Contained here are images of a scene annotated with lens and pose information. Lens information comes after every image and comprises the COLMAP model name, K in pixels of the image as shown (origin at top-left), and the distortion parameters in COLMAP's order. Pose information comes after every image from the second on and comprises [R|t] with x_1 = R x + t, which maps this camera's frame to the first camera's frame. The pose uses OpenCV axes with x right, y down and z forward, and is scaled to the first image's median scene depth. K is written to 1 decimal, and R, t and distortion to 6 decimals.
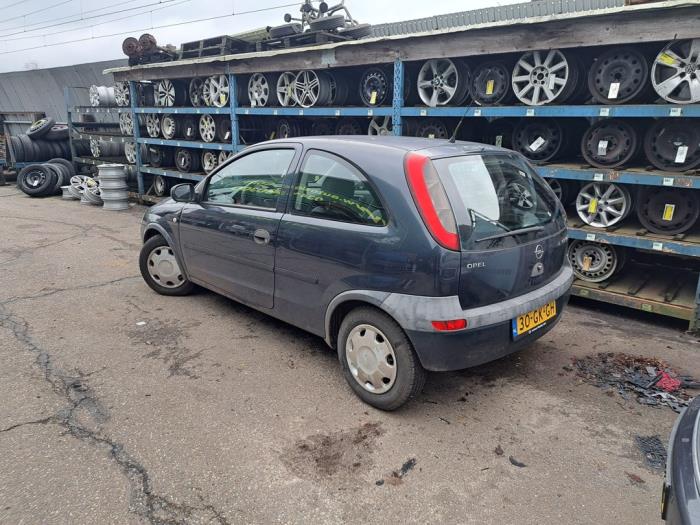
lens RADIAL K [[502.5, 0, 351.2], [0, 502.5, 261.0], [0, 0, 1]] dist [0.060385, -0.049086]
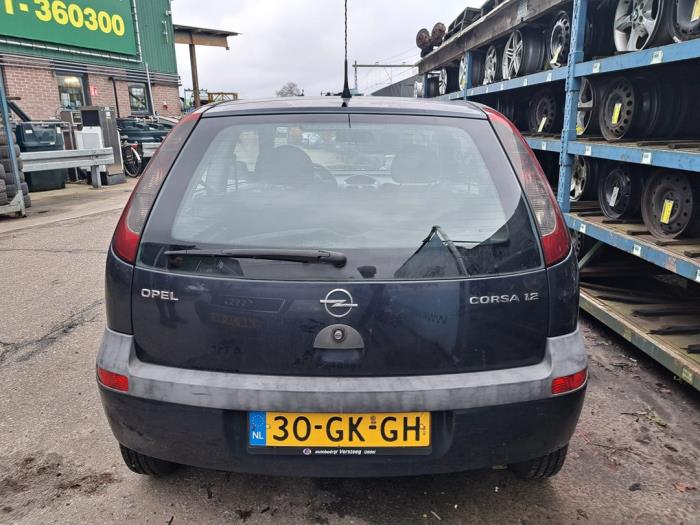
lens RADIAL K [[502.5, 0, 359.2], [0, 502.5, 260.7], [0, 0, 1]] dist [0.060385, -0.049086]
pose [[0.704522, 0.174744, -0.687833, 0.546095], [-0.177032, 0.981846, 0.068110, -0.074035], [0.687247, 0.073783, 0.722667, 0.497101]]
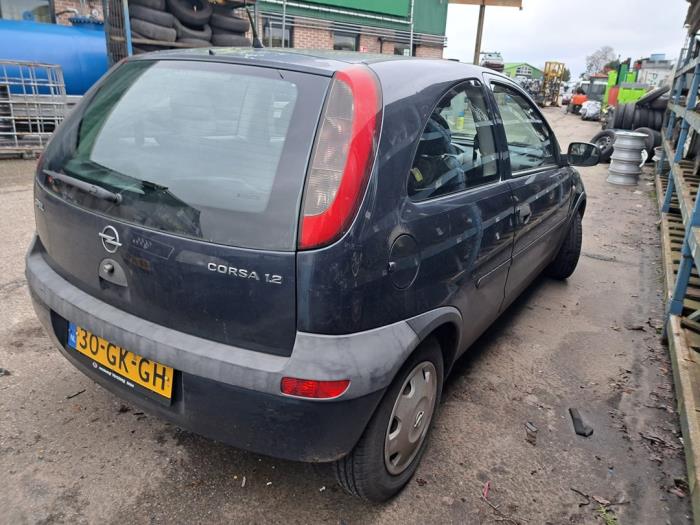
lens RADIAL K [[502.5, 0, 355.4], [0, 502.5, 260.3], [0, 0, 1]] dist [0.060385, -0.049086]
pose [[0.223505, 0.329845, -0.917196, 0.701836], [-0.306980, 0.916933, 0.254945, -0.161731], [0.925099, 0.224579, 0.306195, 0.820632]]
